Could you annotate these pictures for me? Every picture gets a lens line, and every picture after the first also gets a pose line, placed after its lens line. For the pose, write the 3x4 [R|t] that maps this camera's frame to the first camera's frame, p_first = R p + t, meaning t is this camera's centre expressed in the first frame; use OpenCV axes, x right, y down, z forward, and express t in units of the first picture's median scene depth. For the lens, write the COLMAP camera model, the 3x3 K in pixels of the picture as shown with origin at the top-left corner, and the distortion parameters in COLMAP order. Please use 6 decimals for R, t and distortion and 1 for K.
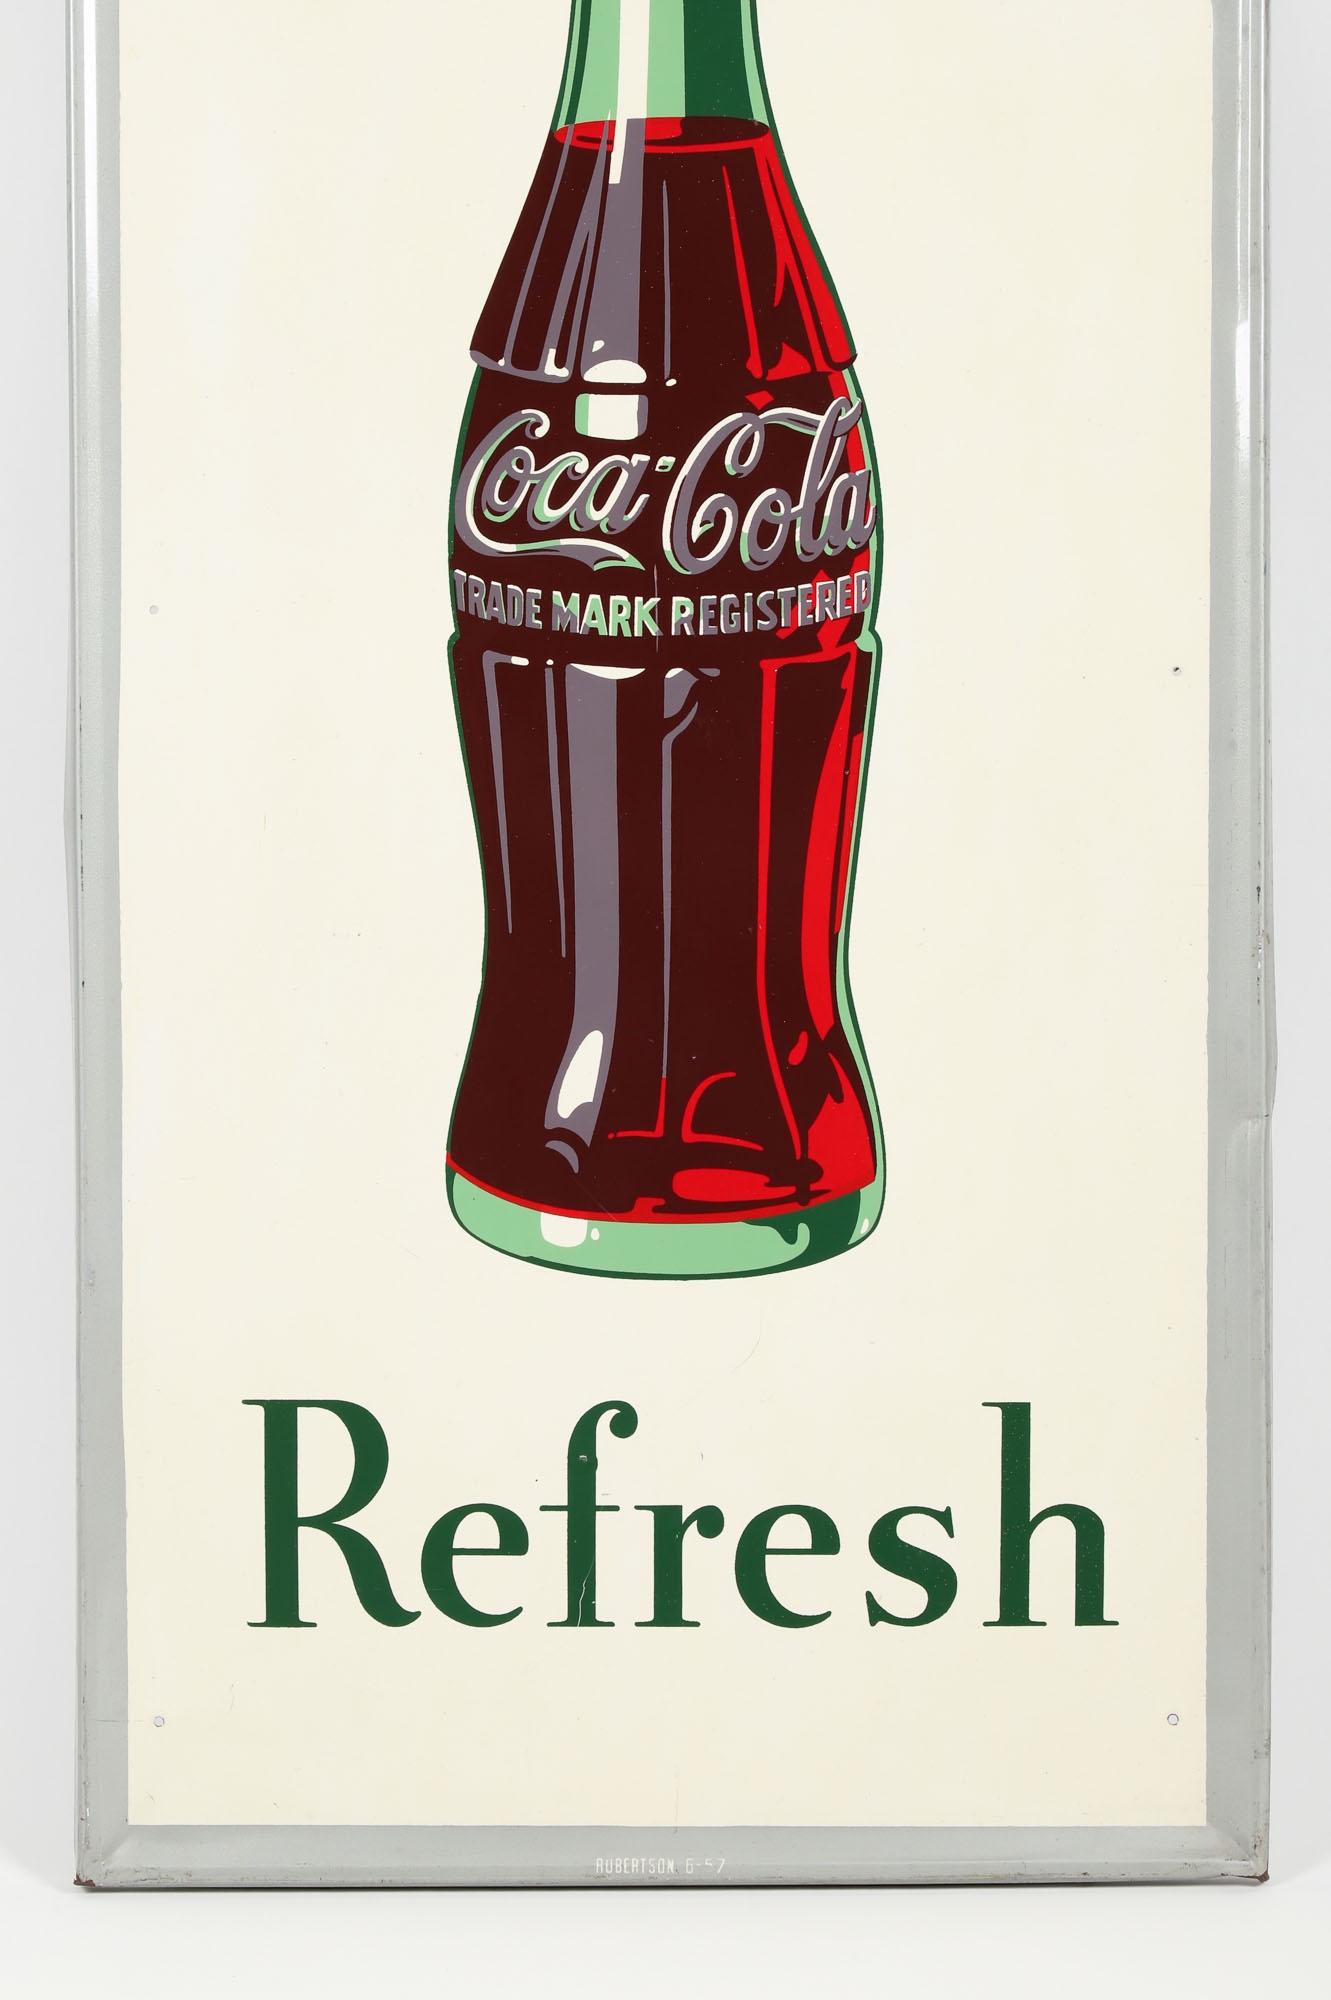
lens RADIAL K [[5729.0, 0, 663.3], [0, 5729.0, 999.9], [0, 0, 1]] dist [0.010012, 0.000000]
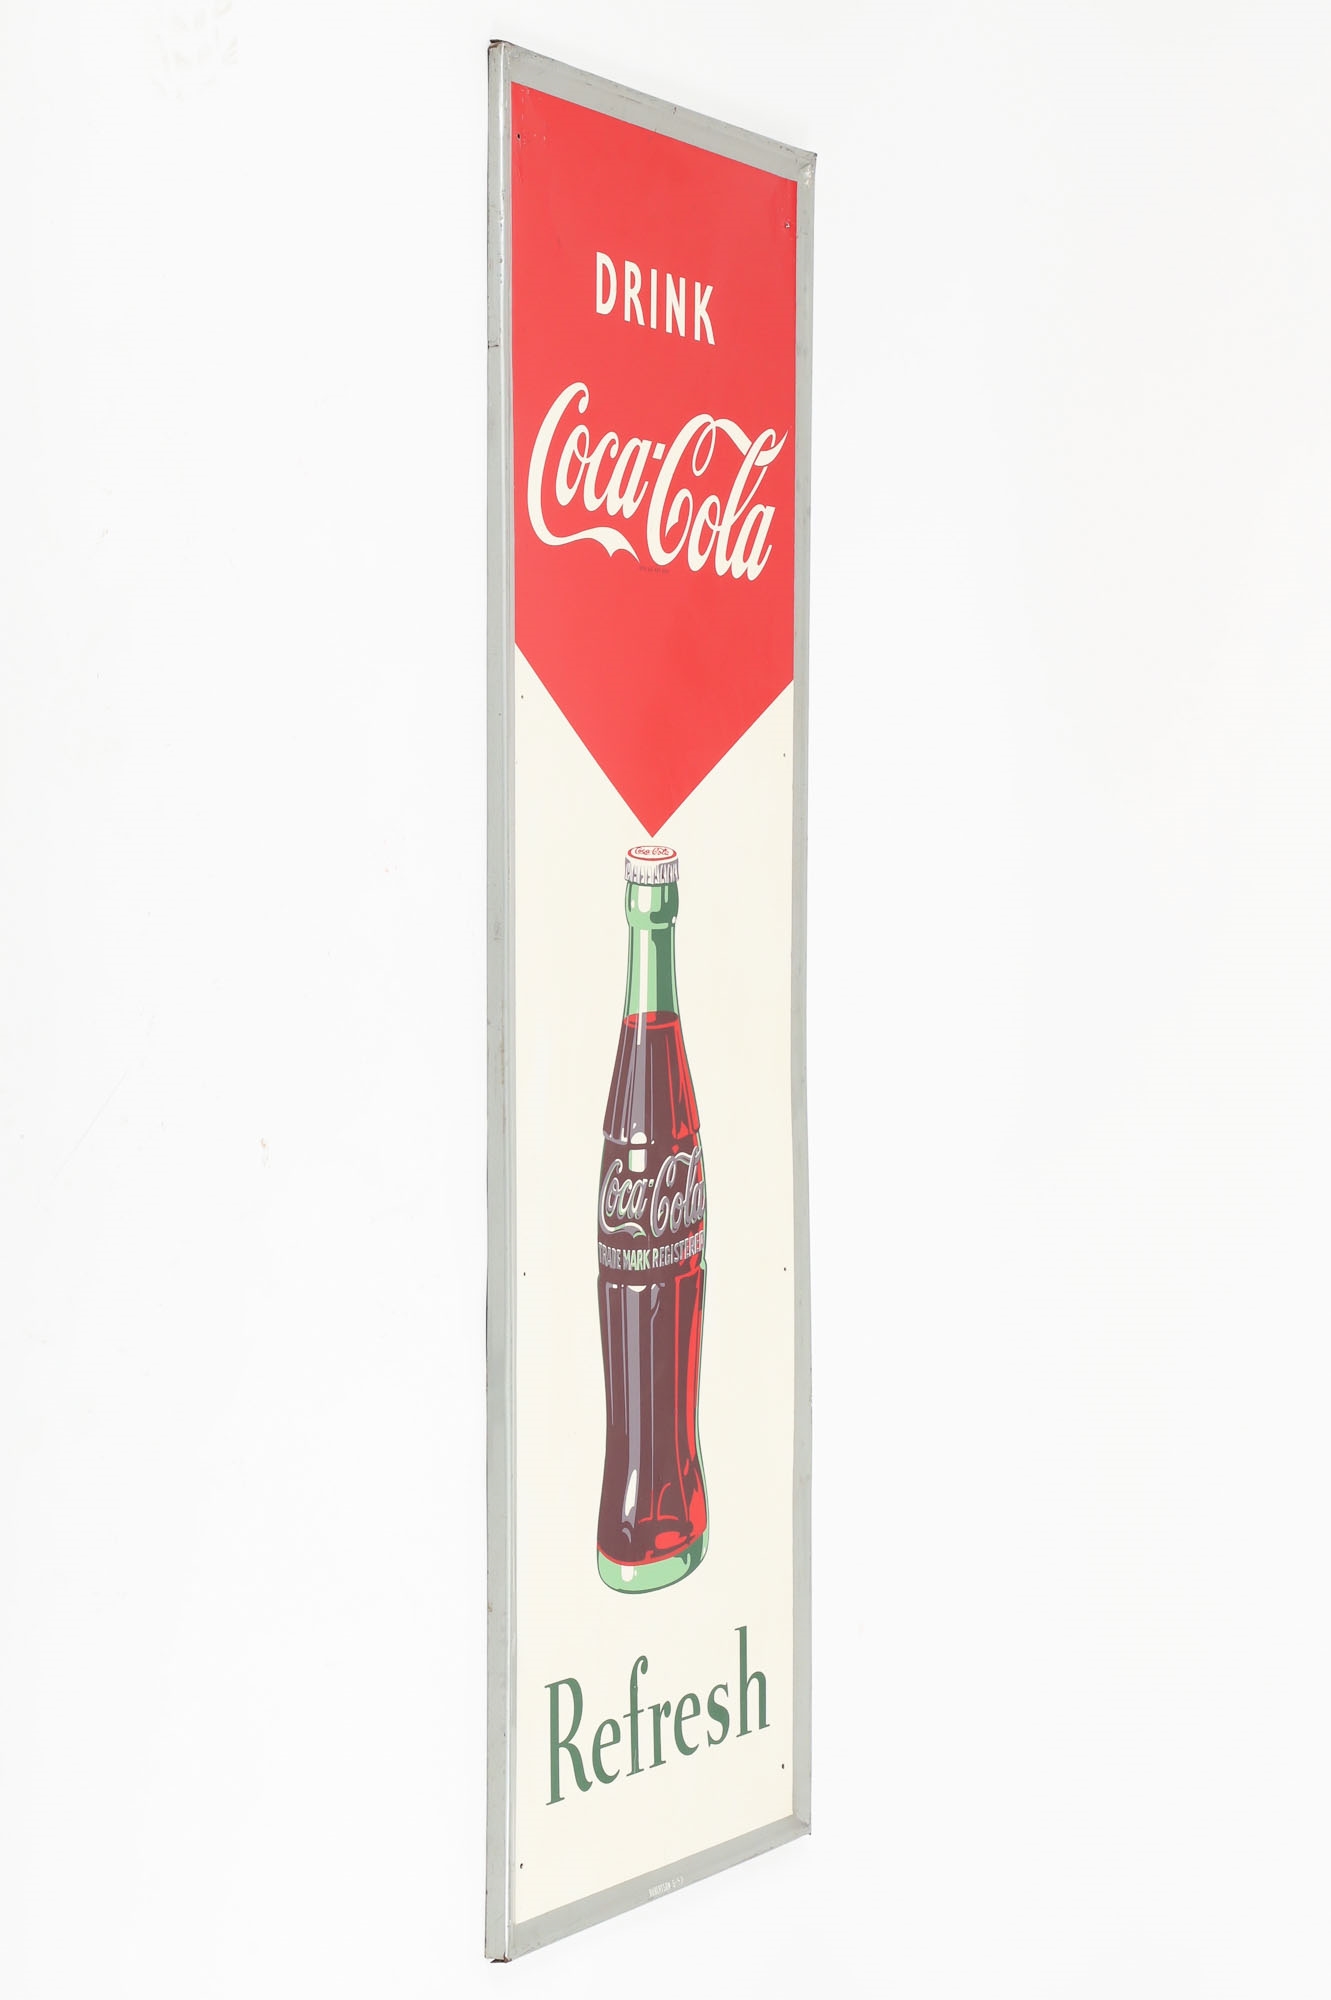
lens RADIAL K [[3811.5, 0, 668.0], [0, 3811.5, 984.8], [0, 0, 1]] dist [0.012640, 0.000000]
pose [[0.512400, -0.004743, 0.858734, -1.140963], [0.045465, 0.998732, -0.021612, -0.133562], [-0.857542, 0.050117, 0.511966, 0.307698]]
